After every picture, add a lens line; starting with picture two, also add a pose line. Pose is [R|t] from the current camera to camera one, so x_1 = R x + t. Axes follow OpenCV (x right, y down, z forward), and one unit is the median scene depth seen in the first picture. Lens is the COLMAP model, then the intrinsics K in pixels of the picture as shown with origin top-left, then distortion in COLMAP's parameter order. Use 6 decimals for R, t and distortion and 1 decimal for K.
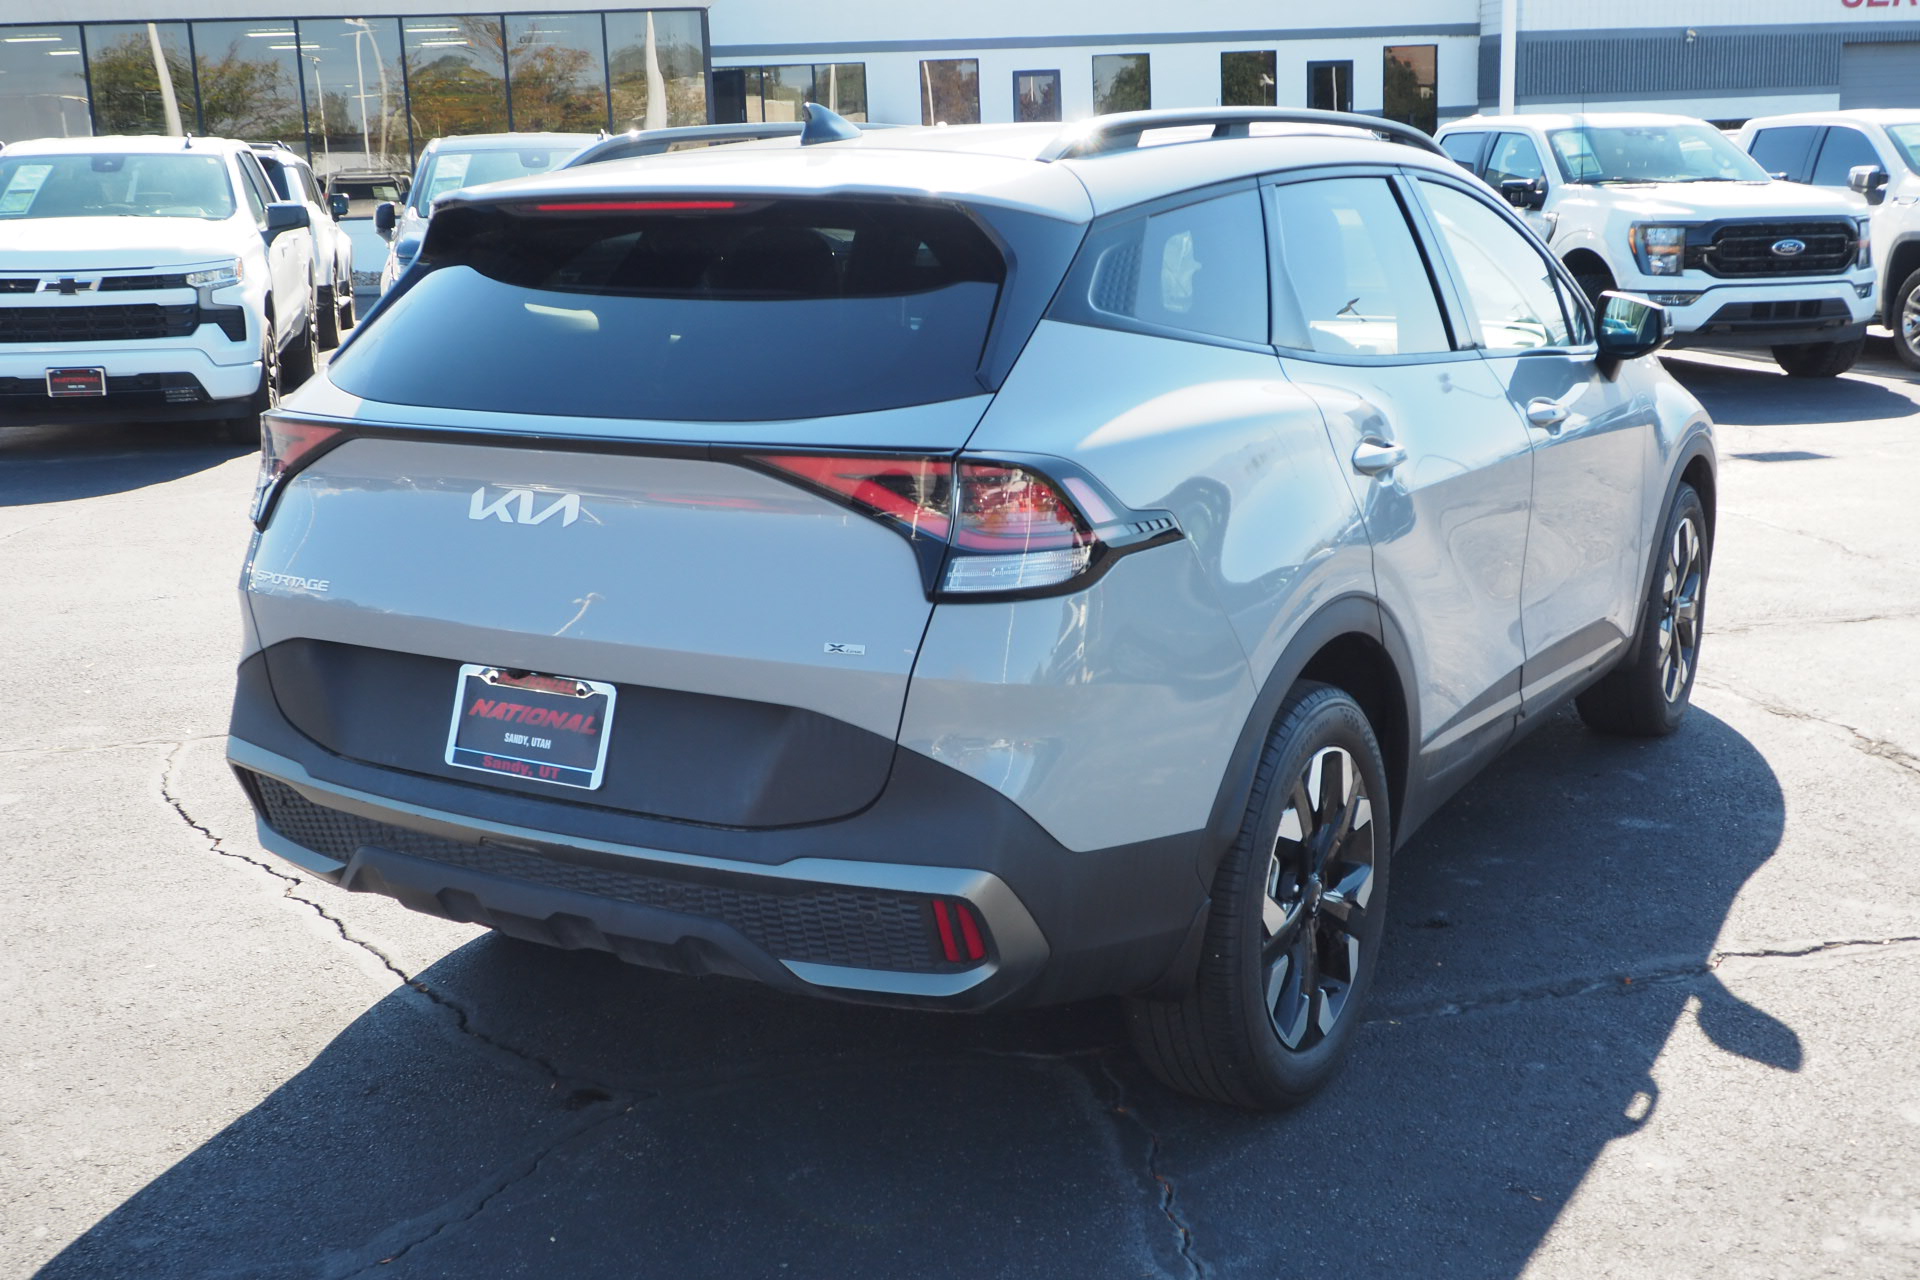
lens RADIAL K [[2040.2, 0, 958.0], [0, 2040.2, 639.7], [0, 0, 1]] dist [-0.001793, 0.000000]
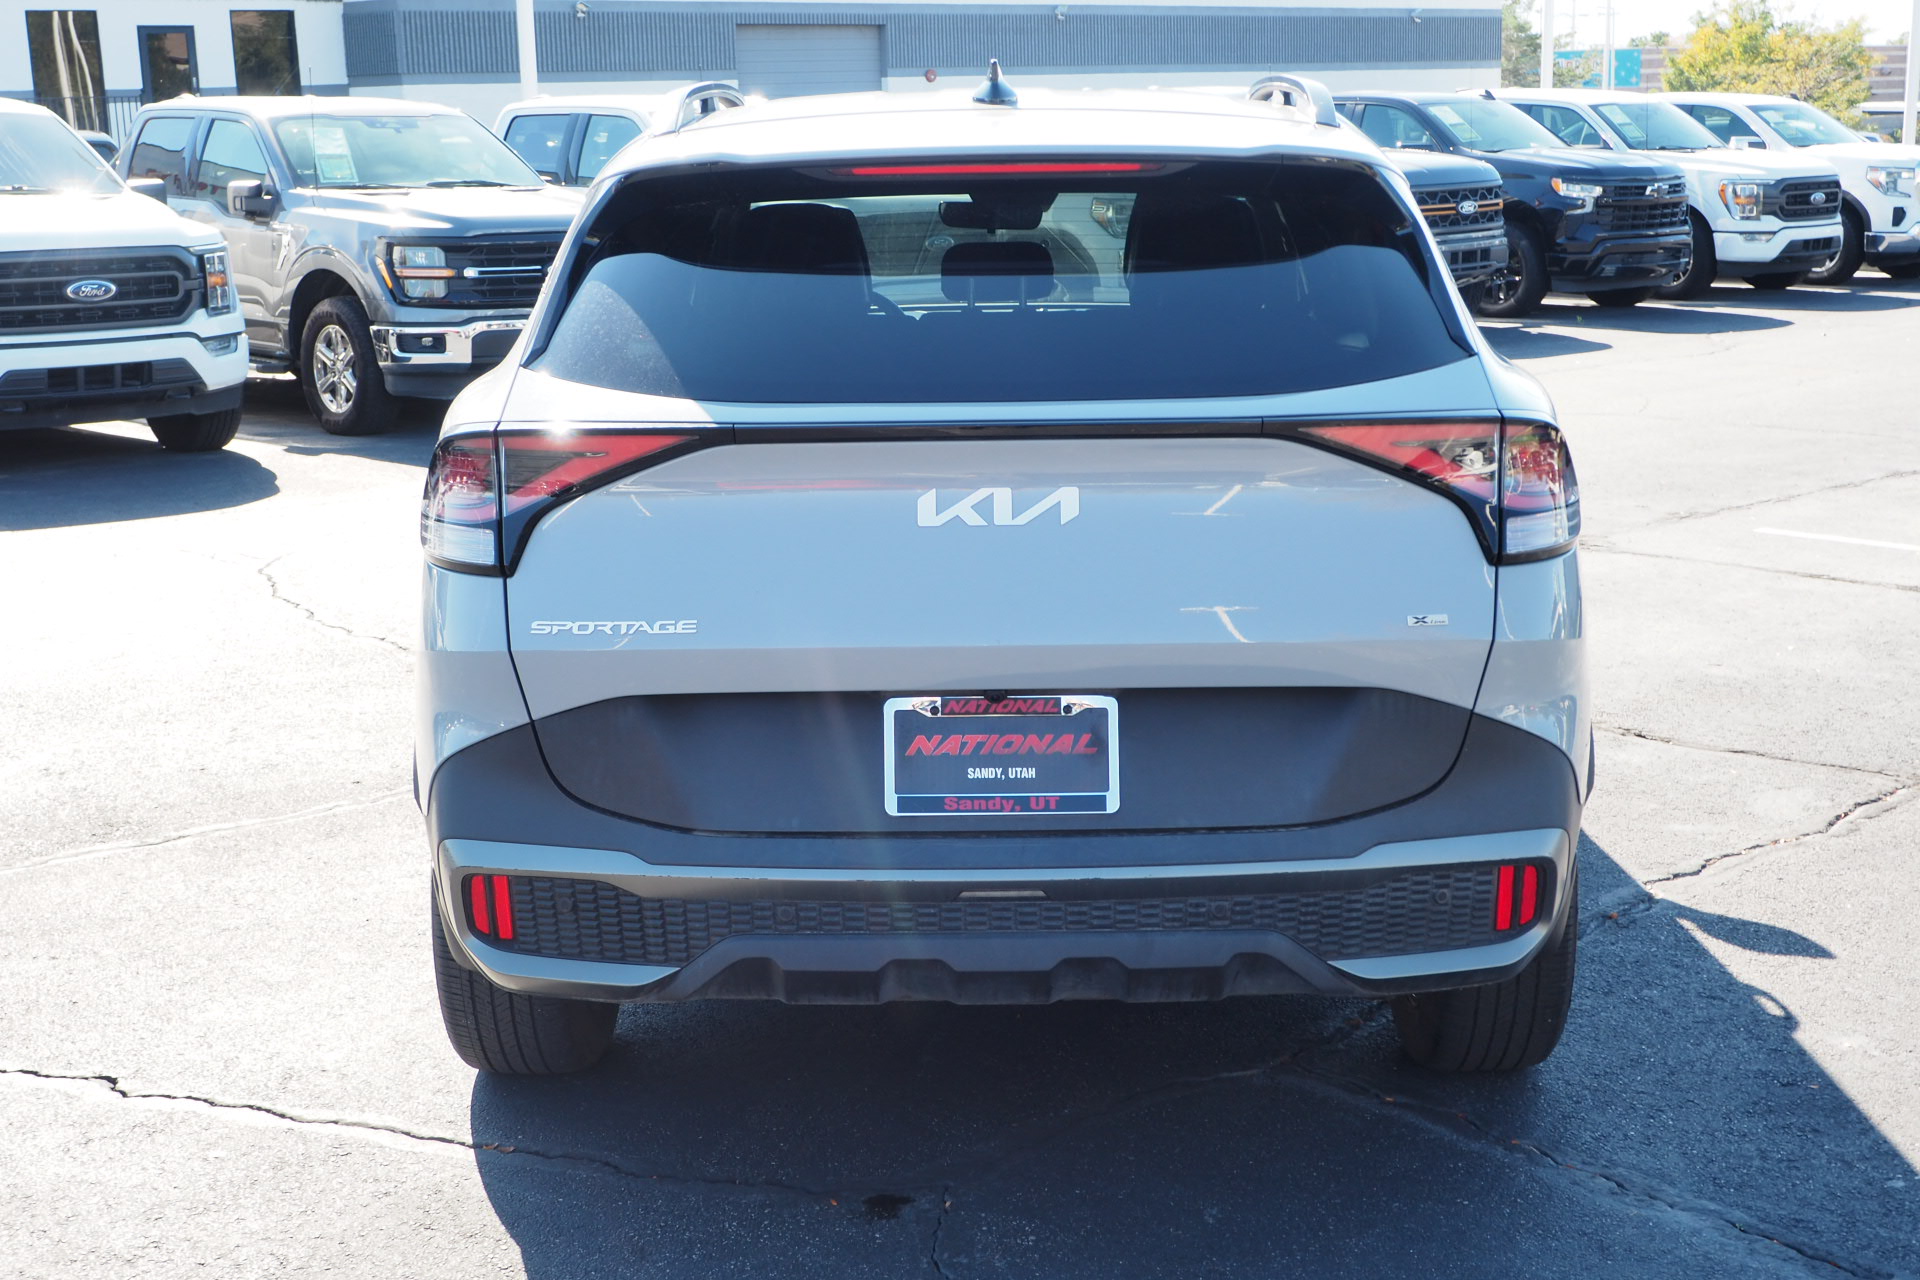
lens RADIAL K [[2450.5, 0, 986.6], [0, 2450.5, 701.8], [0, 0, 1]] dist [-0.010547, 0.000000]
pose [[0.860811, -0.104319, 0.498119, -0.747224], [0.109144, 0.993834, 0.019520, -0.002445], [-0.497084, 0.037563, 0.866889, 0.085188]]
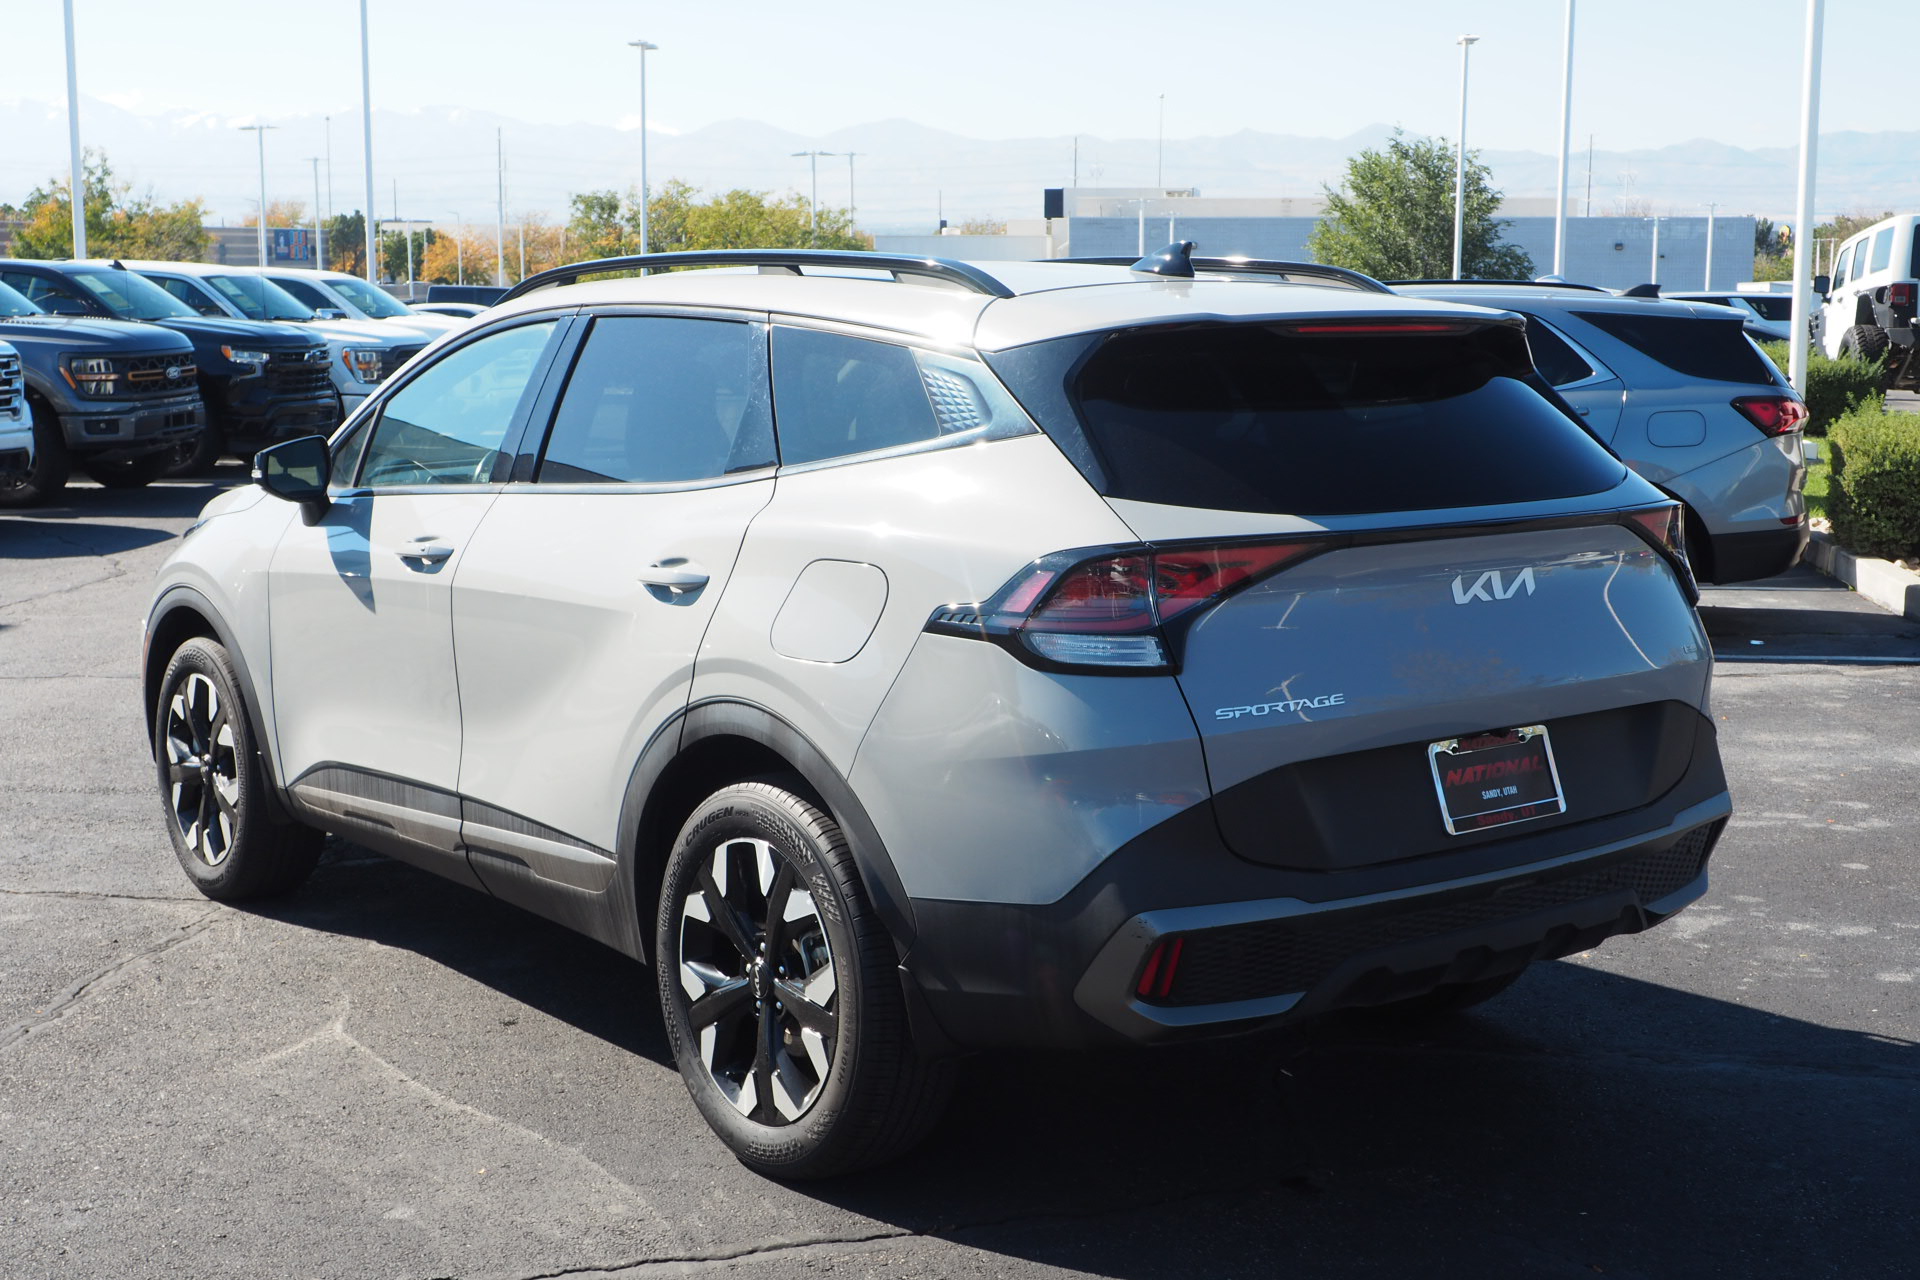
lens RADIAL K [[2334.5, 0, 963.1], [0, 2334.5, 645.6], [0, 0, 1]] dist [-0.000098, 0.000000]
pose [[0.364073, -0.114258, 0.924336, -1.521151], [0.200348, 0.978821, 0.042080, -0.145665], [-0.909567, 0.169869, 0.379253, 0.772505]]
